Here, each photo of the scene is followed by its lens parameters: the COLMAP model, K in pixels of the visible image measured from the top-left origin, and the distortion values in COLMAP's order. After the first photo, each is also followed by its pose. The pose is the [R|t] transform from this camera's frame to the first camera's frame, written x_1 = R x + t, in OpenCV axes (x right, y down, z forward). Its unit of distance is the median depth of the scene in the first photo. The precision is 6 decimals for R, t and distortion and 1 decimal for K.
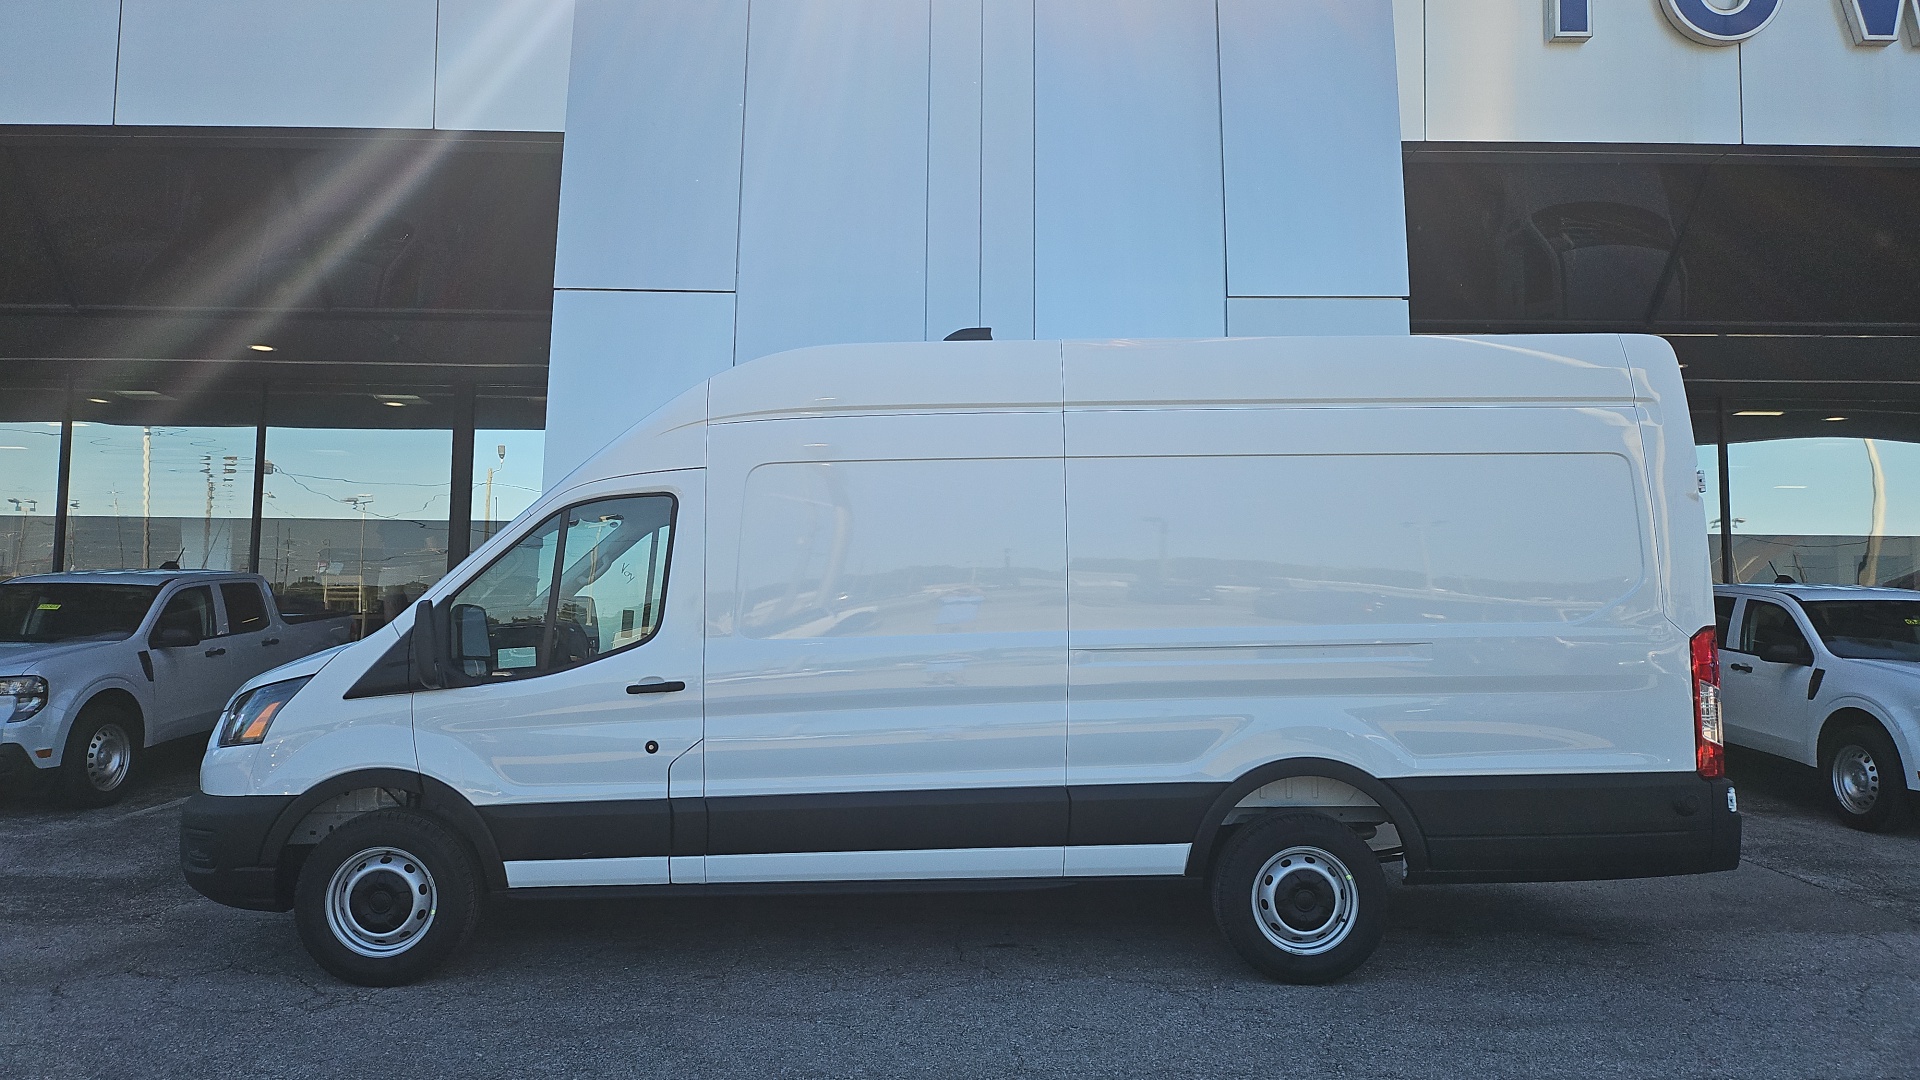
lens RADIAL K [[1456.1, 0, 960.0], [0, 1456.1, 540.0], [0, 0, 1]] dist [0.001412, -0.002638]
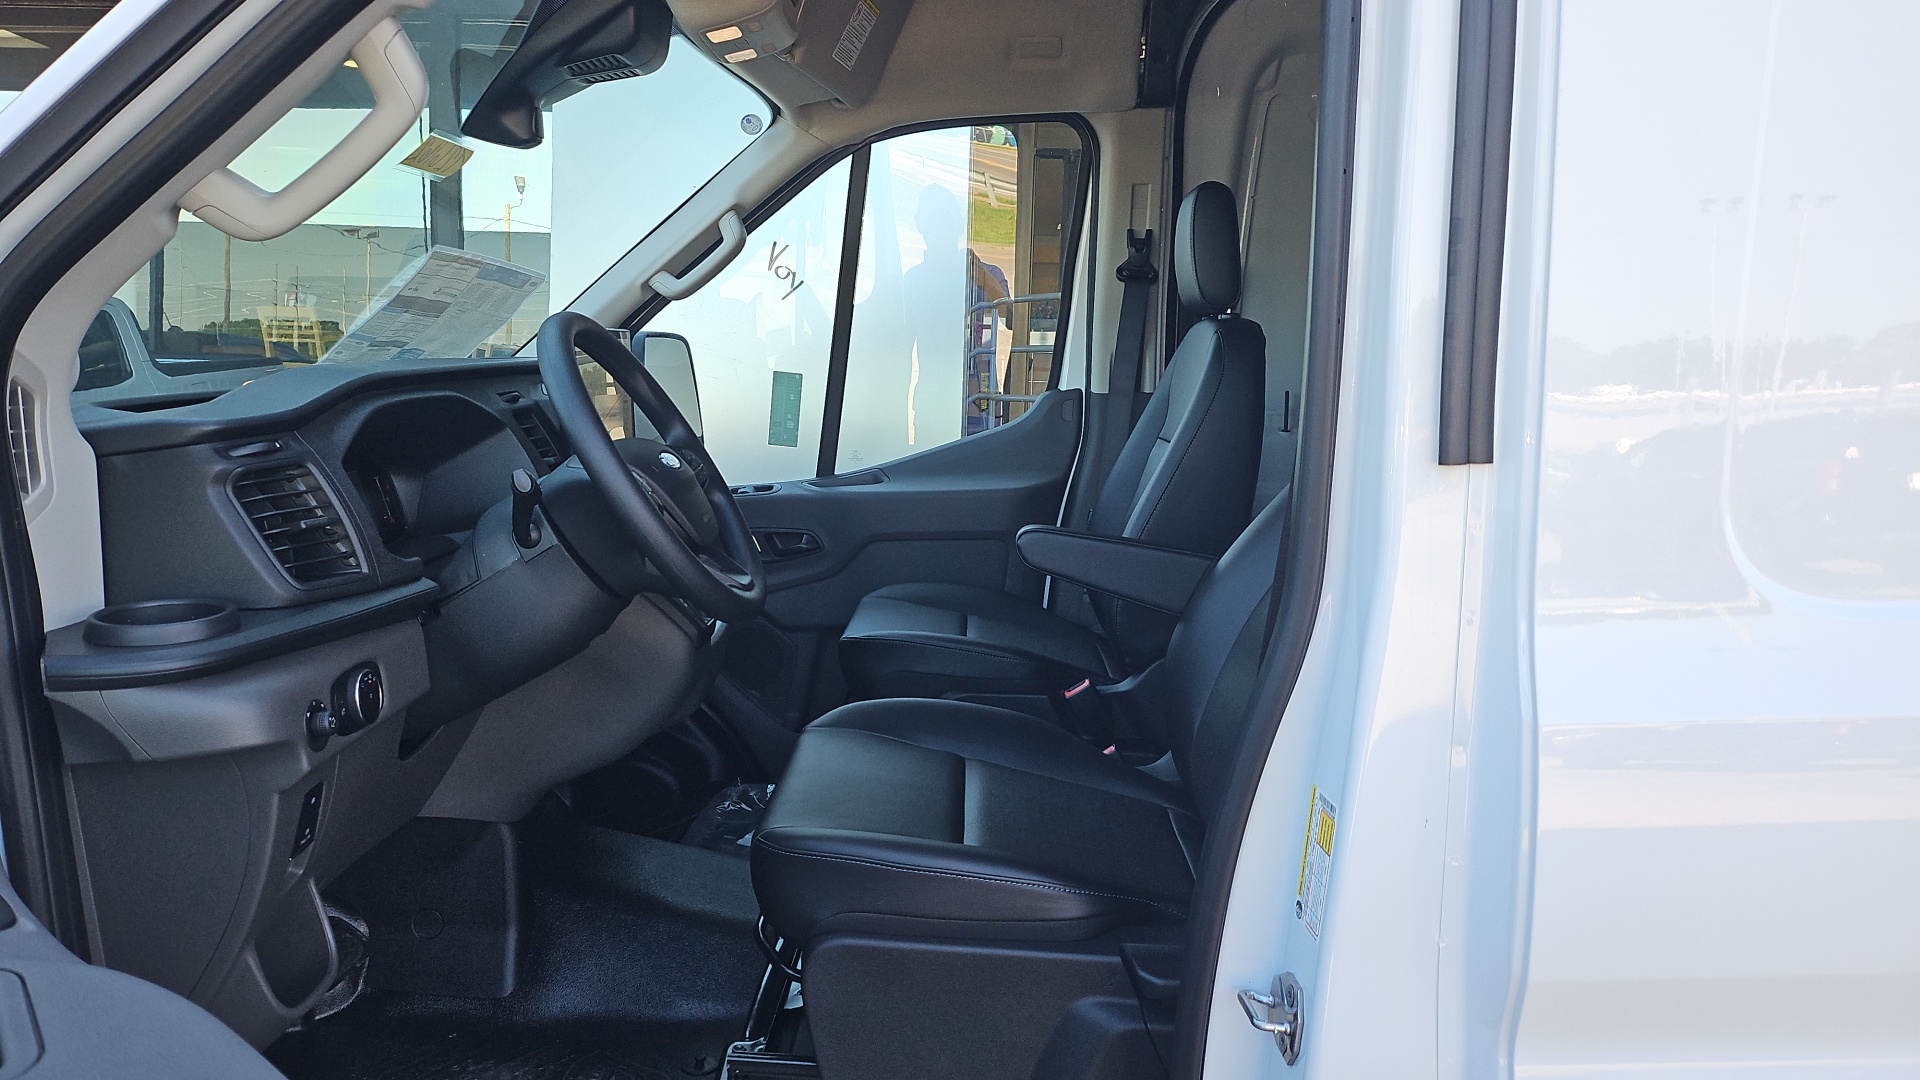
lens RADIAL K [[1456.1, 0, 960.0], [0, 1456.1, 540.0], [0, 0, 1]] dist [0.001412, -0.002638]
pose [[0.999651, 0.016345, -0.020768, -0.177308], [-0.012598, 0.985500, 0.169205, 0.027295], [0.023232, -0.168884, 0.985362, 0.635465]]
